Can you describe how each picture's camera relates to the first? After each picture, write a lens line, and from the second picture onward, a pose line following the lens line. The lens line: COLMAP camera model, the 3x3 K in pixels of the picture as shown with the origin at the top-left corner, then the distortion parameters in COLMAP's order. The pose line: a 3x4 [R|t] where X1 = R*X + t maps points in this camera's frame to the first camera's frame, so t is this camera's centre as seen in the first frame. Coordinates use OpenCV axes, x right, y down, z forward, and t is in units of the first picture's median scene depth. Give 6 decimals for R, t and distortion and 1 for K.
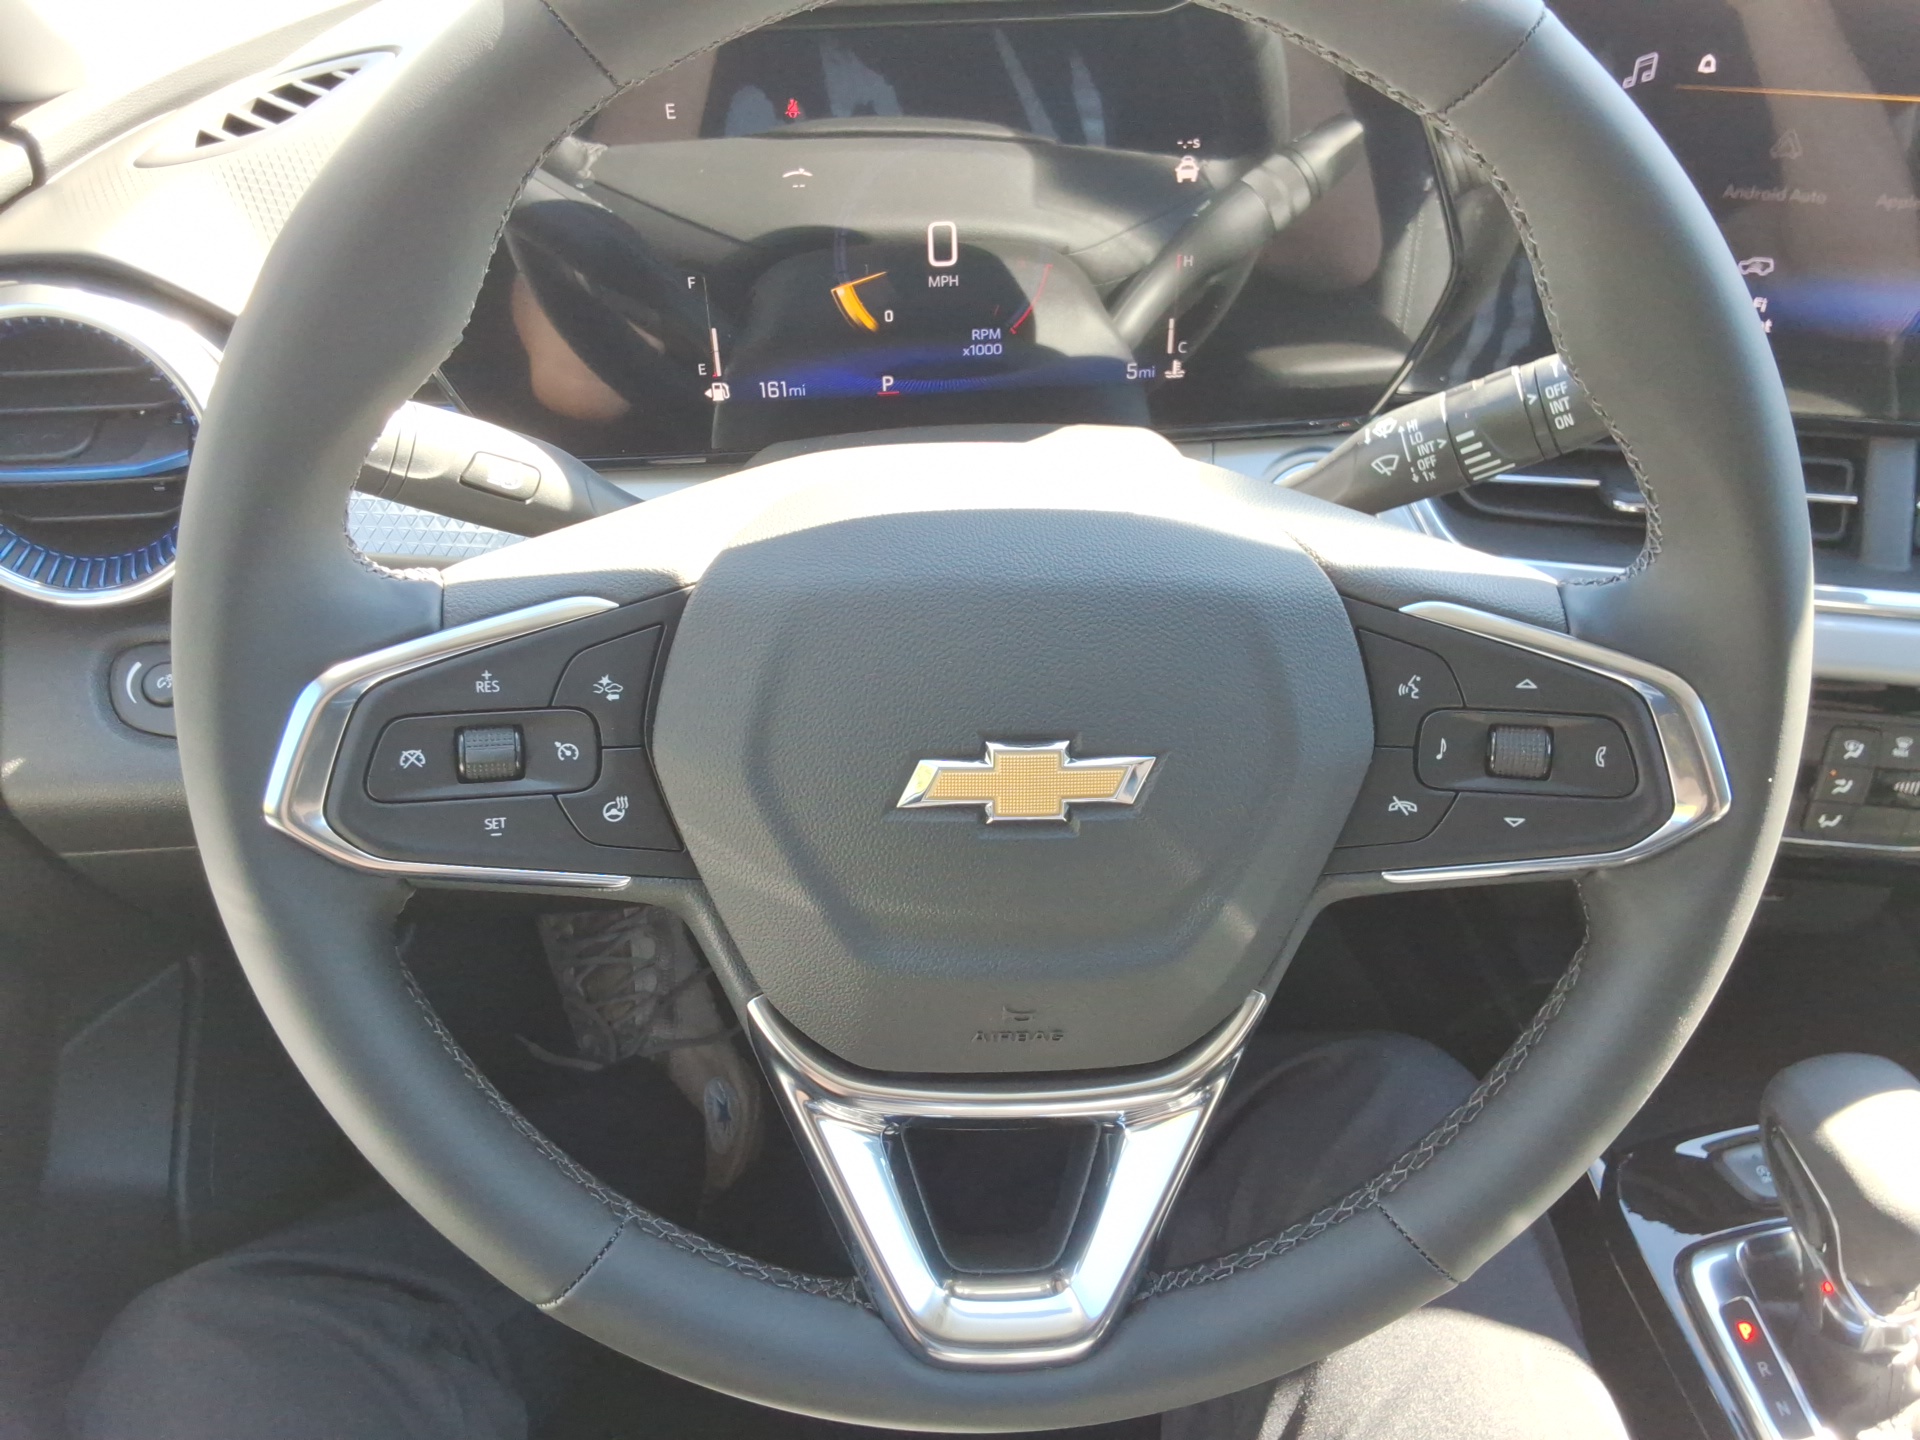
lens RADIAL K [[1545.5, 0, 994.7], [0, 1545.5, 724.1], [0, 0, 1]] dist [0.139886, -0.195482]
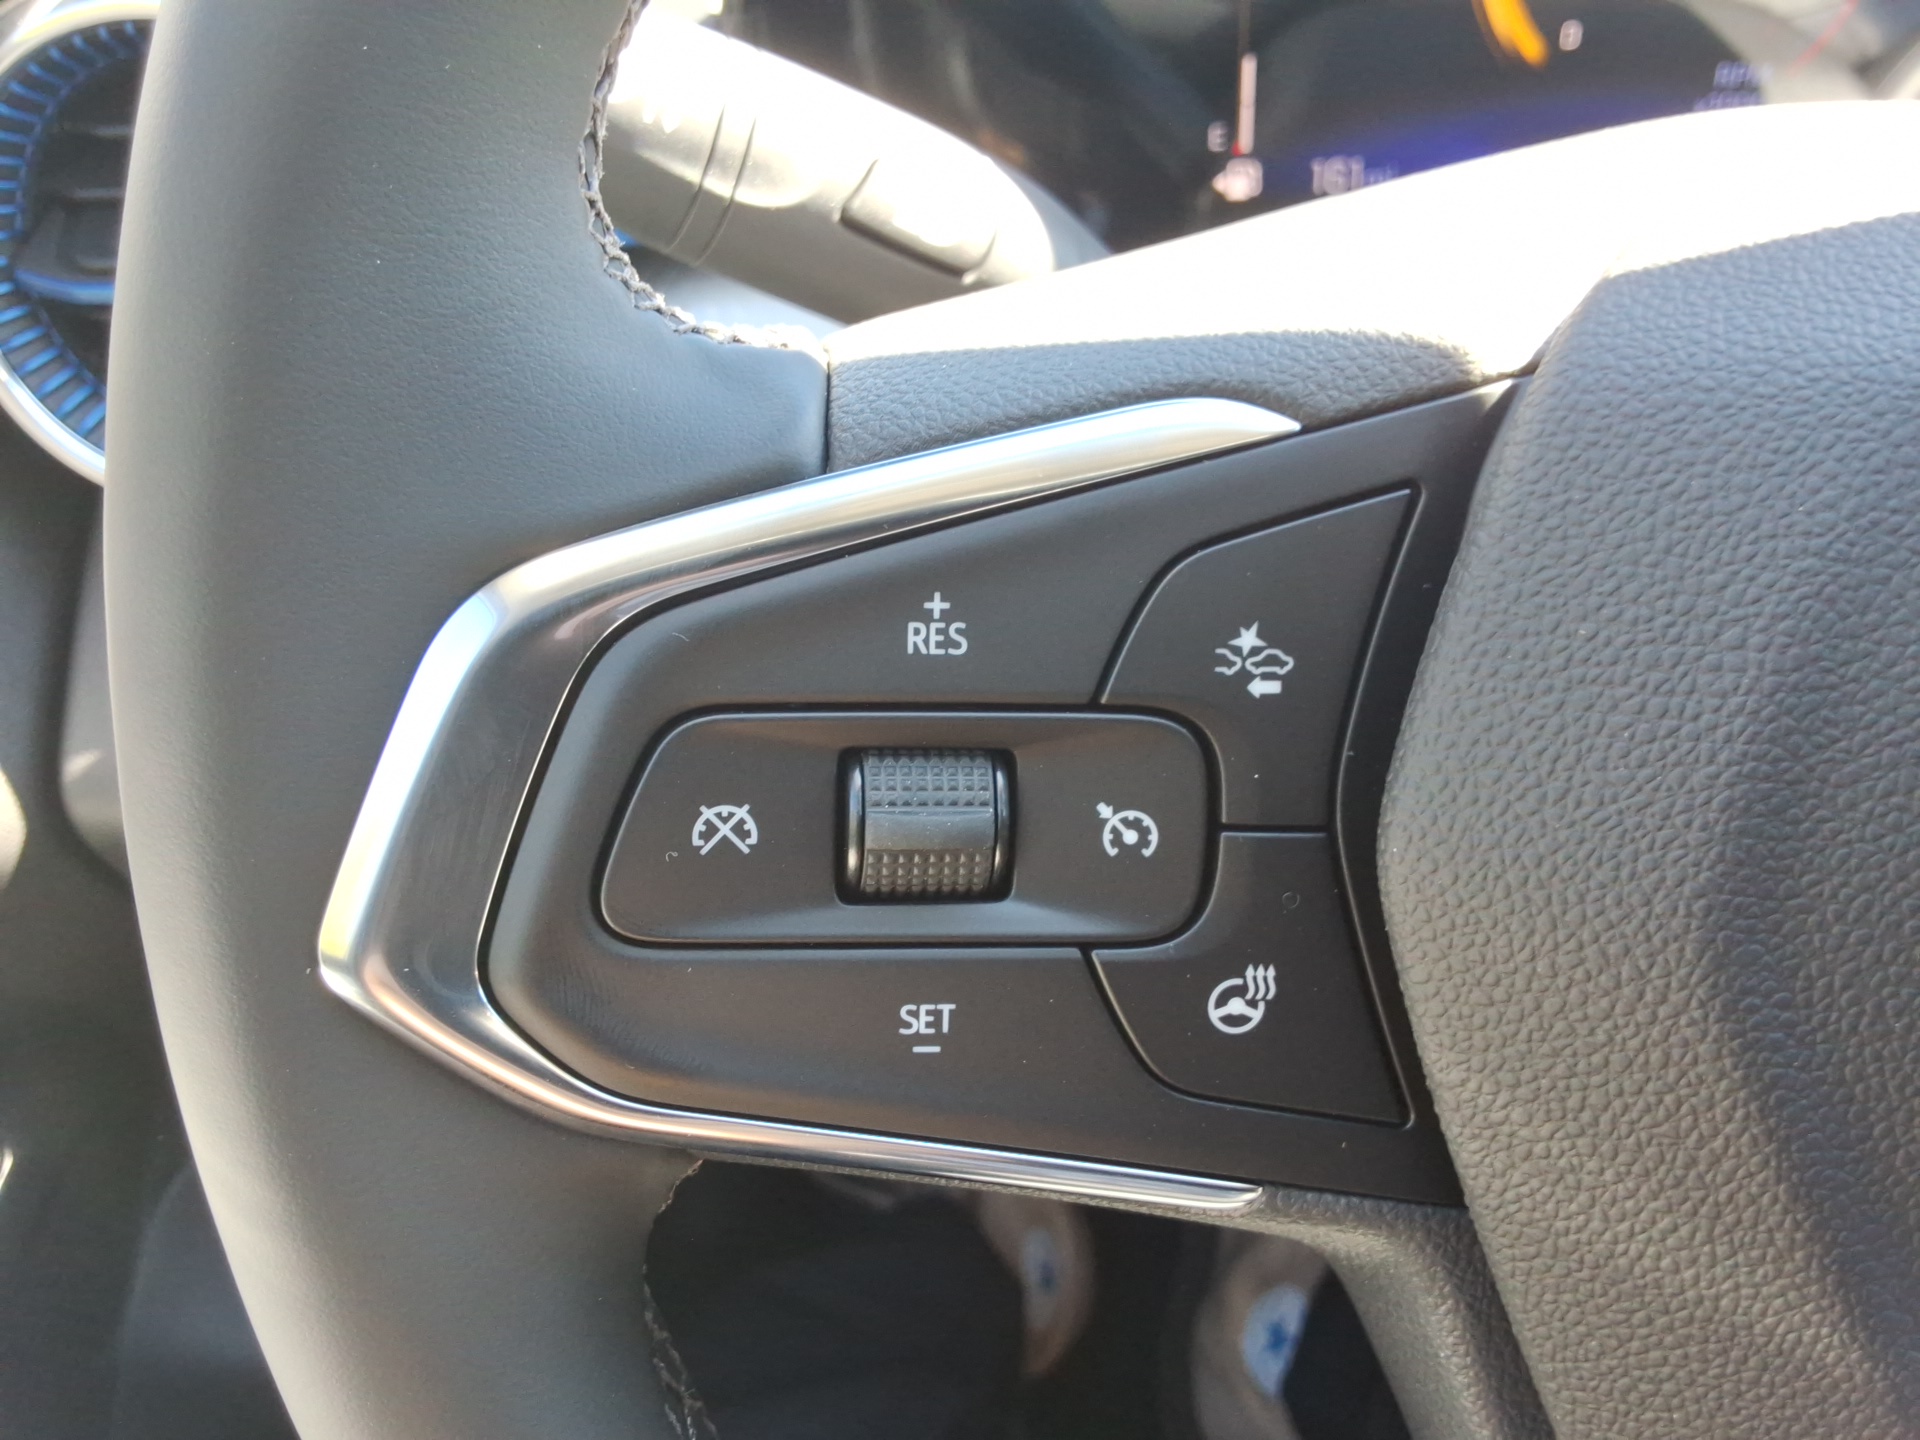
lens RADIAL K [[1545.5, 0, 994.7], [0, 1545.5, 724.1], [0, 0, 1]] dist [0.139886, -0.195482]
pose [[0.986588, 0.056315, -0.153209, -0.246122], [-0.059681, 0.998065, -0.017456, 0.000792], [0.151929, 0.026366, 0.988040, 0.629764]]
